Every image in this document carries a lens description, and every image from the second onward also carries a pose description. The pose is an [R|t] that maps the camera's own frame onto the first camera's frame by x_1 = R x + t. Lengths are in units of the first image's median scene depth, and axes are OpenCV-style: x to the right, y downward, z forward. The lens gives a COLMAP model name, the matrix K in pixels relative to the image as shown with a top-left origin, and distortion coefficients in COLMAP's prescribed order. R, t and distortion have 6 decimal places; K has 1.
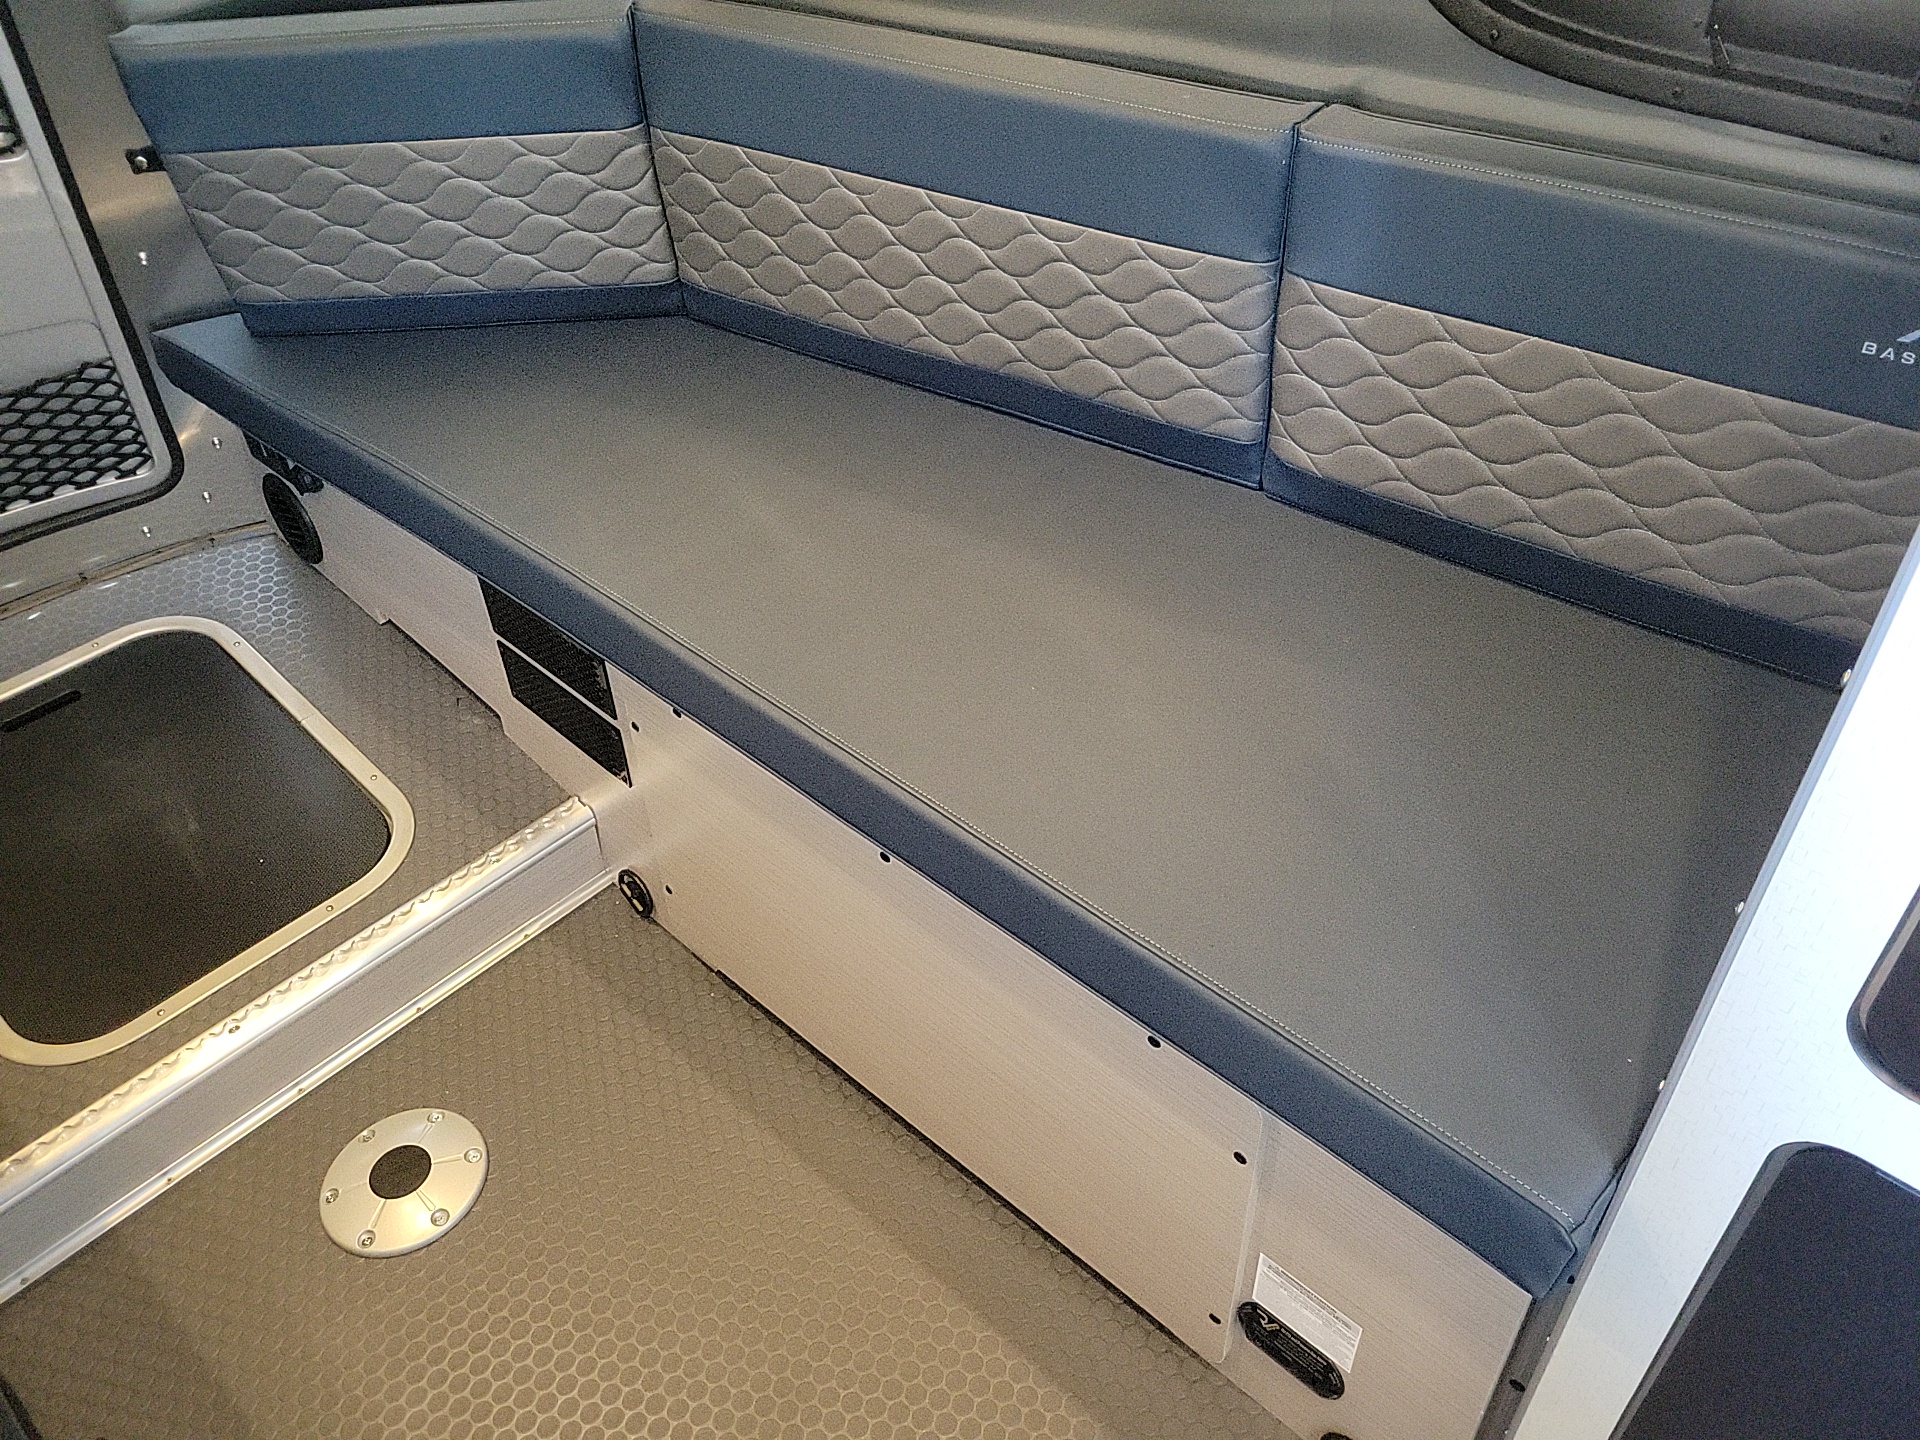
lens RADIAL K [[1487.3, 0, 960.0], [0, 1487.3, 720.0], [0, 0, 1]] dist [0.047630, -0.003875]
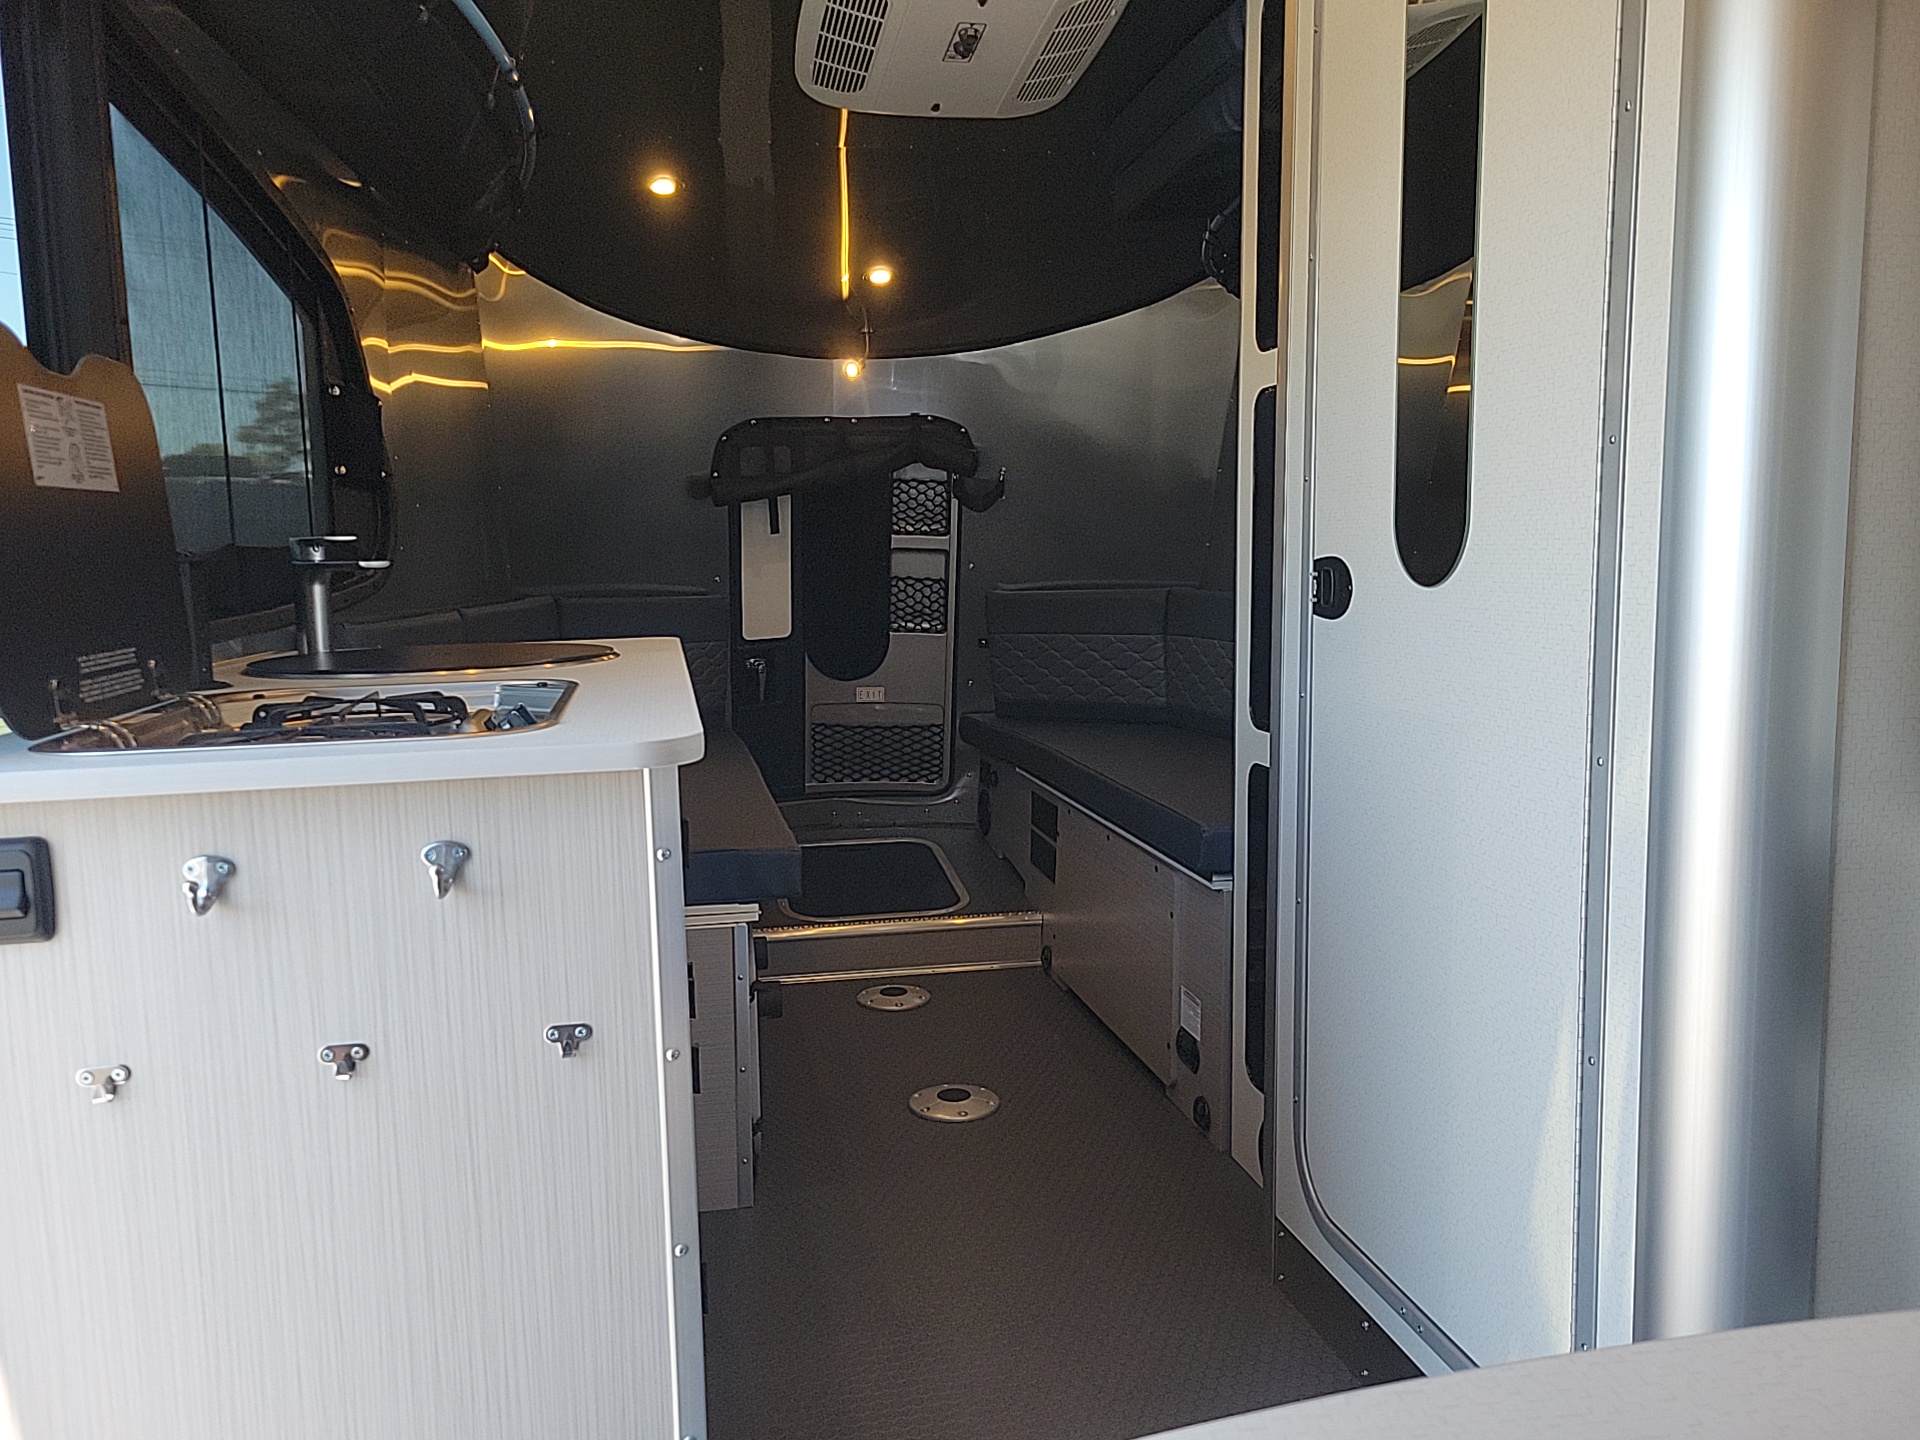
lens RADIAL K [[1487.3, 0, 960.0], [0, 1487.3, 720.0], [0, 0, 1]] dist [0.047630, -0.003875]
pose [[0.823190, 0.107014, -0.557589, 0.753694], [-0.395264, 0.813022, -0.427507, 0.746817], [0.407583, 0.572314, 0.711570, -0.628668]]
